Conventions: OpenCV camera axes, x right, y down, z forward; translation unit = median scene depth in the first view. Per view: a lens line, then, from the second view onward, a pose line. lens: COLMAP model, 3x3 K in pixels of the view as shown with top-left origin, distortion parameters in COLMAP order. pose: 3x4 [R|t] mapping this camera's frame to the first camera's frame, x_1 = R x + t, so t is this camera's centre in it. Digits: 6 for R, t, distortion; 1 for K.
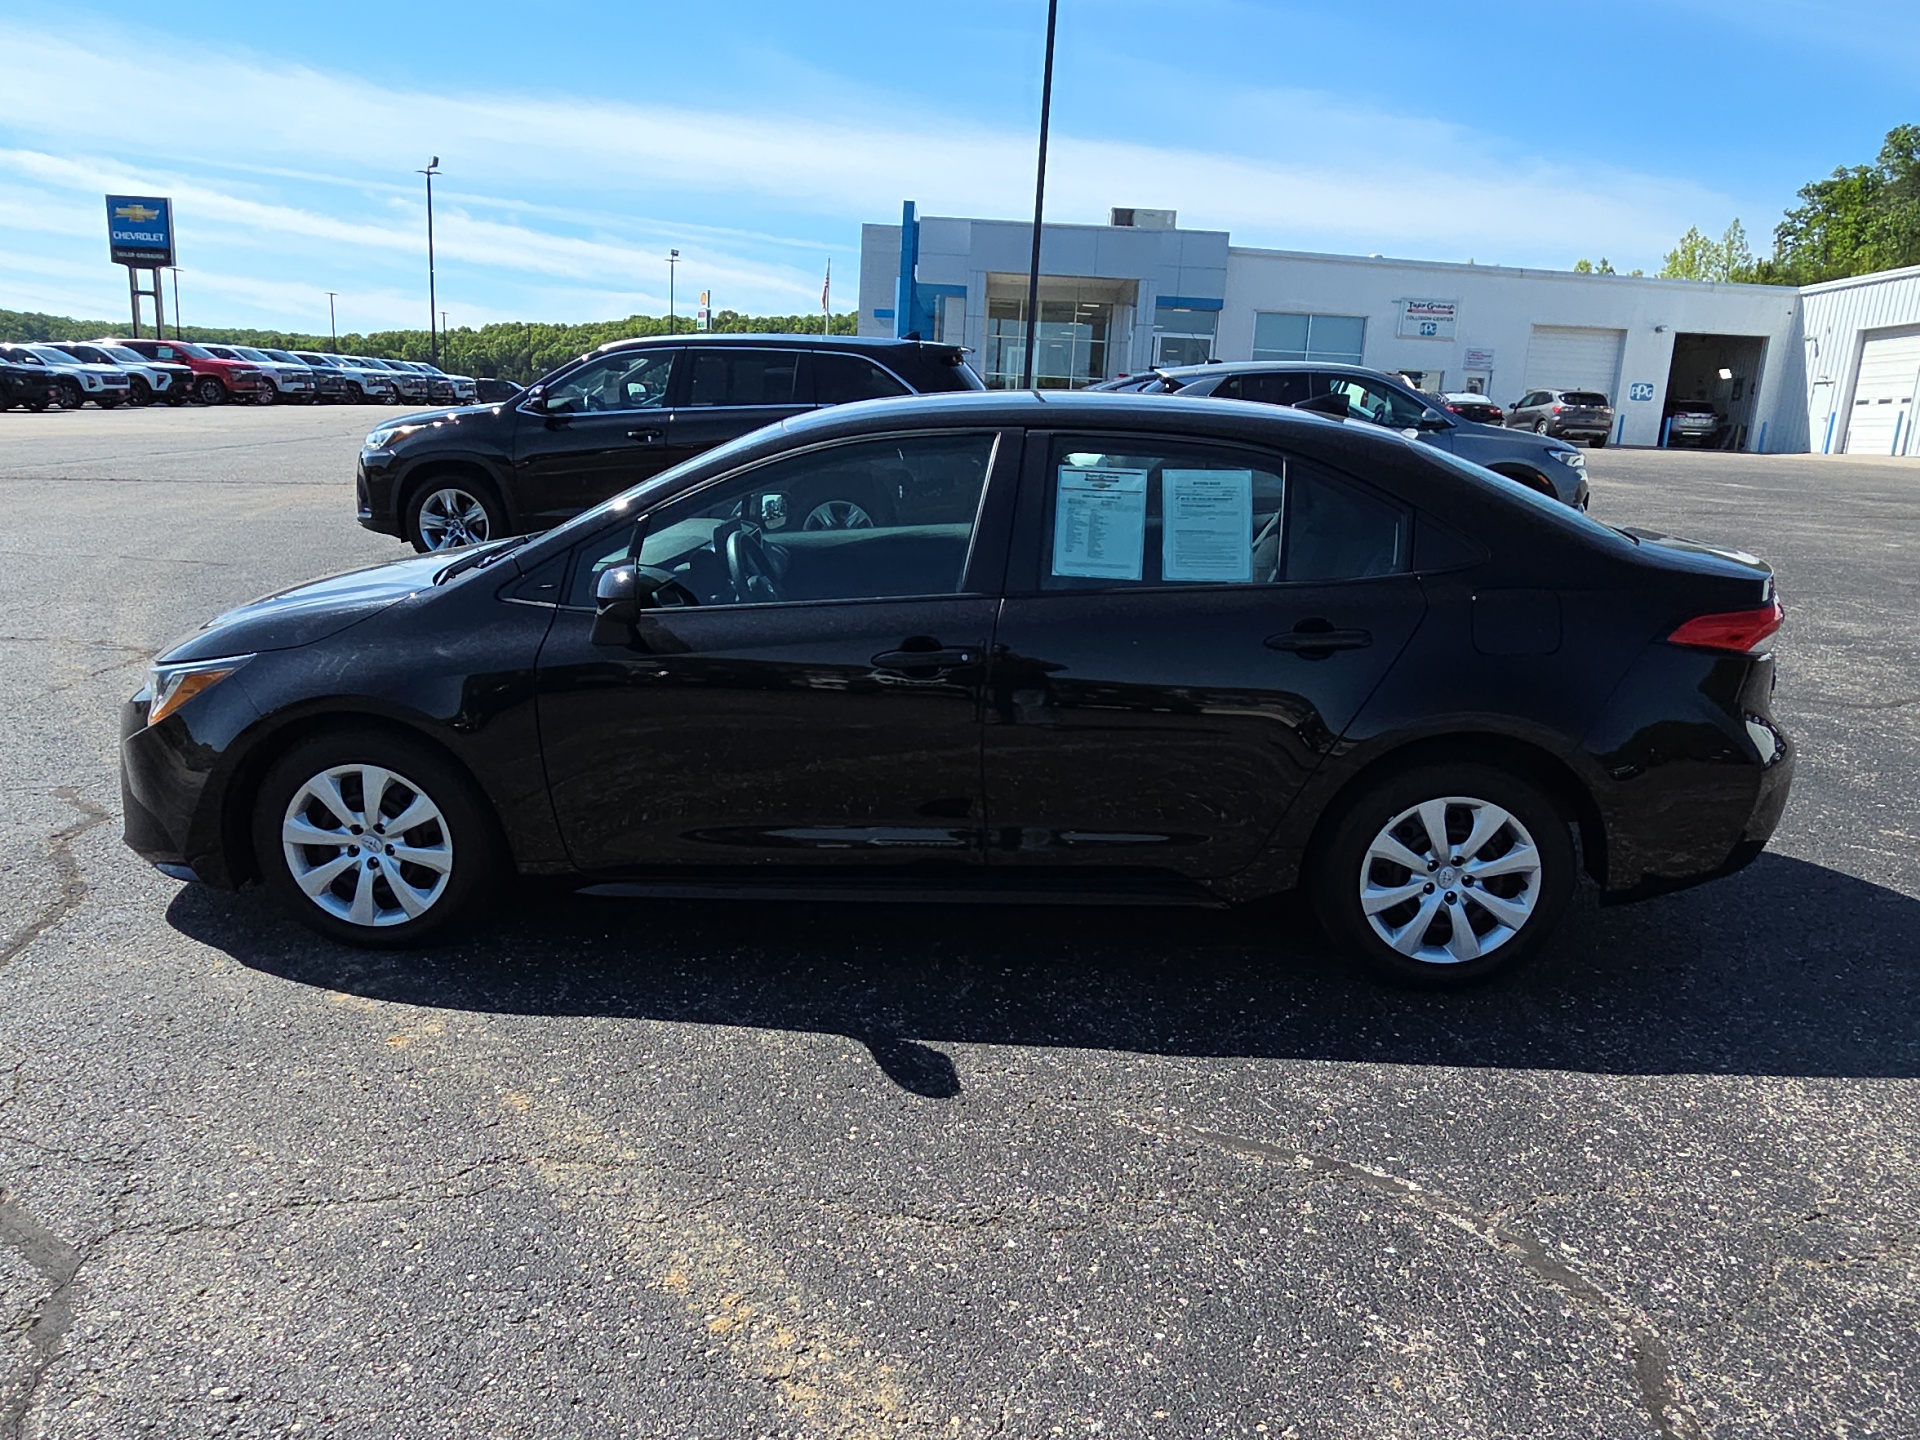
lens RADIAL K [[1419.9, 0, 969.0], [0, 1419.9, 715.6], [0, 0, 1]] dist [-0.002607, -0.000116]
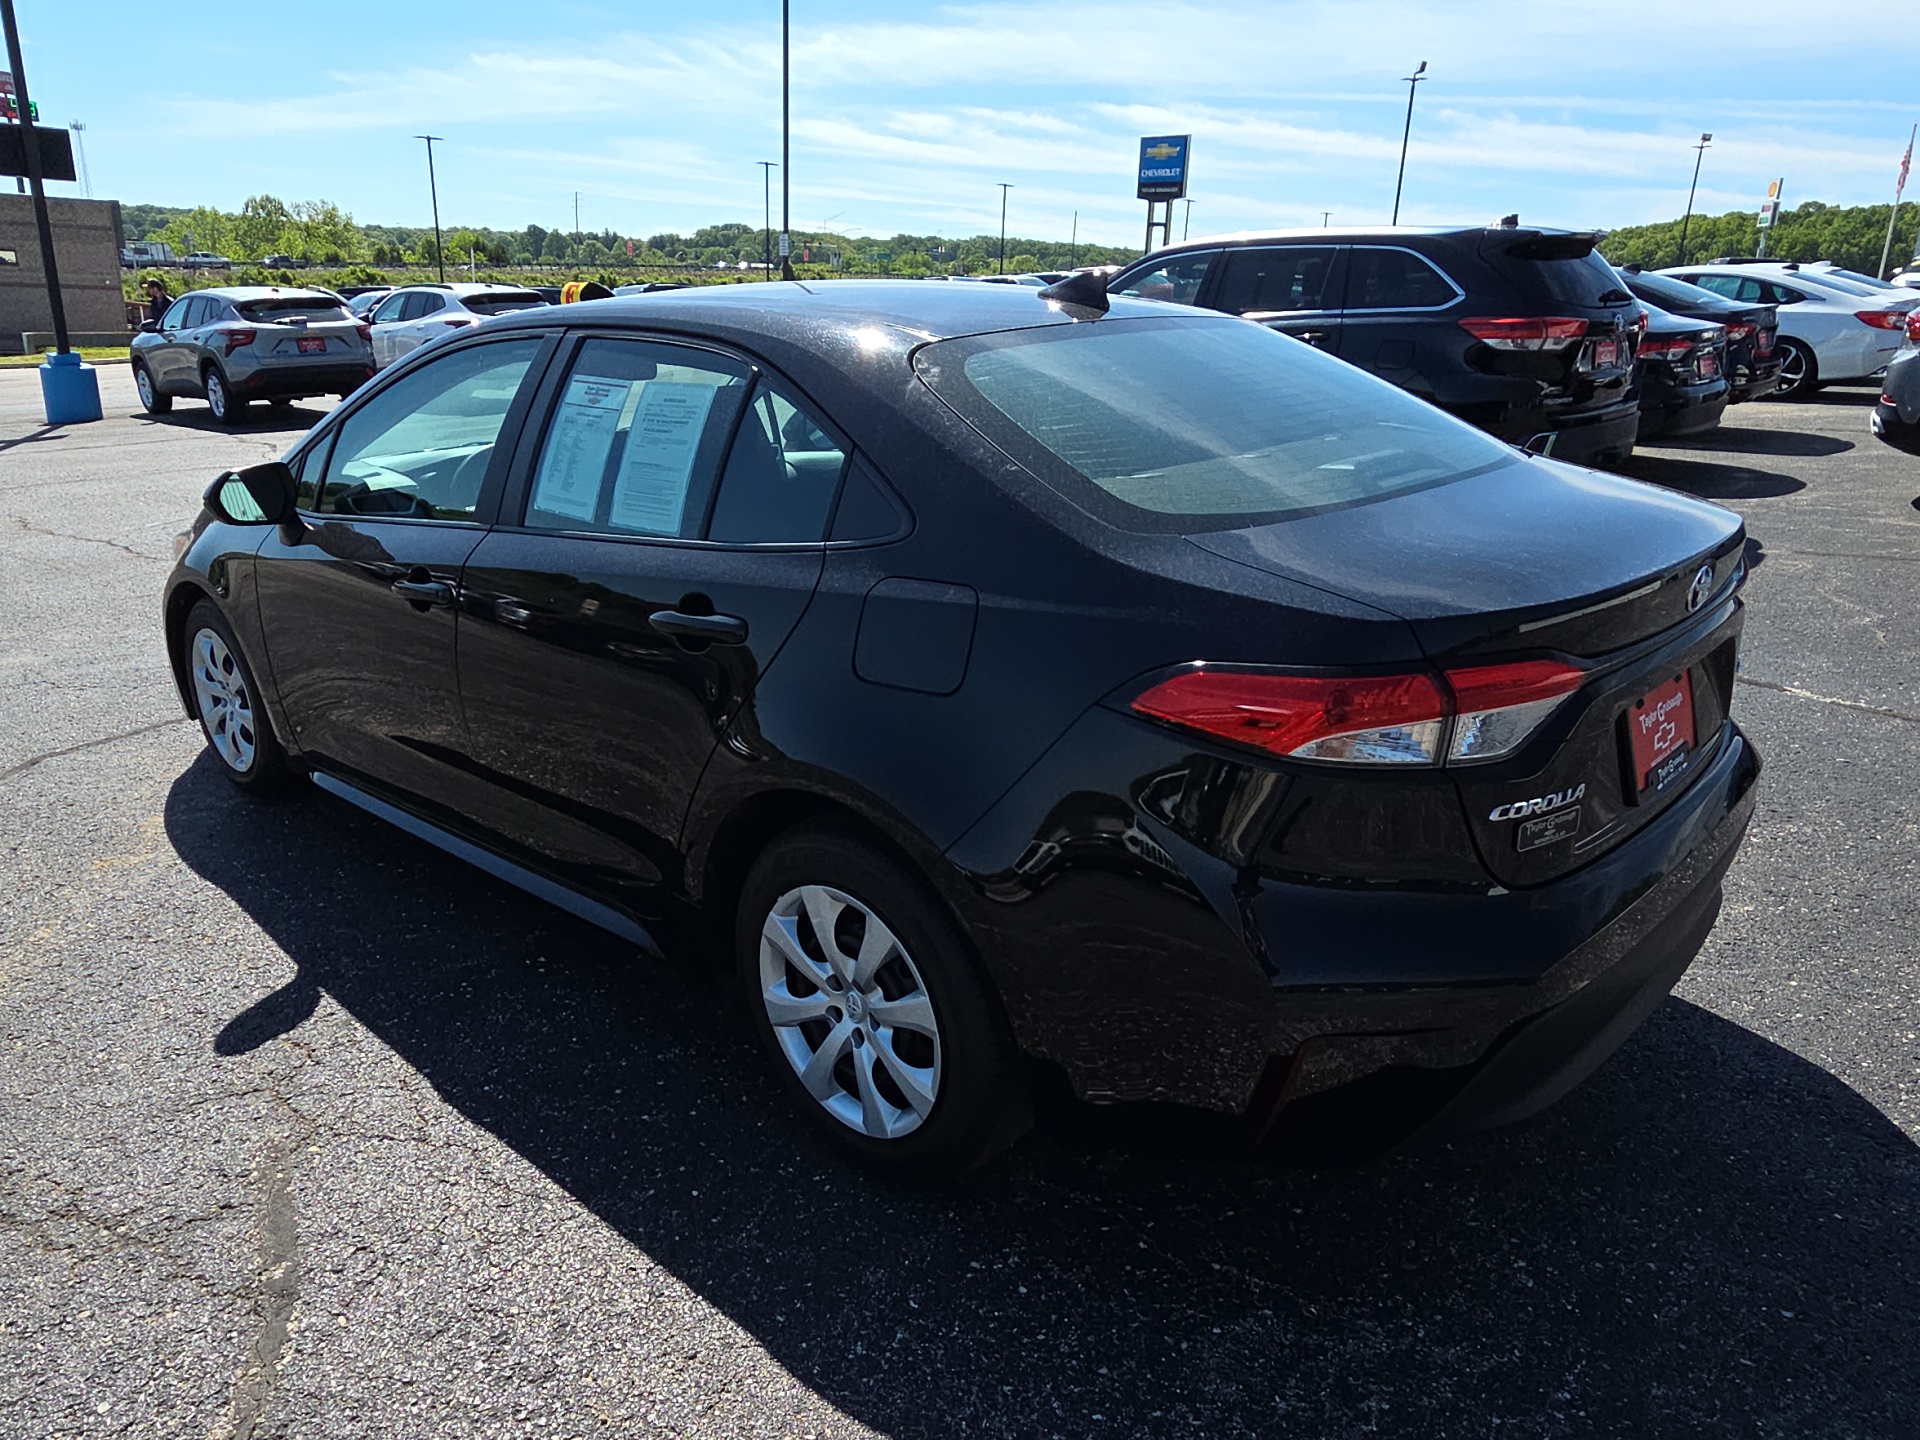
lens RADIAL K [[1419.9, 0, 969.0], [0, 1419.9, 715.6], [0, 0, 1]] dist [-0.002607, -0.000116]
pose [[0.730110, 0.165144, -0.663074, 0.811853], [-0.129013, 0.986220, 0.103569, -0.097882], [0.671040, 0.009929, 0.741355, 0.556195]]
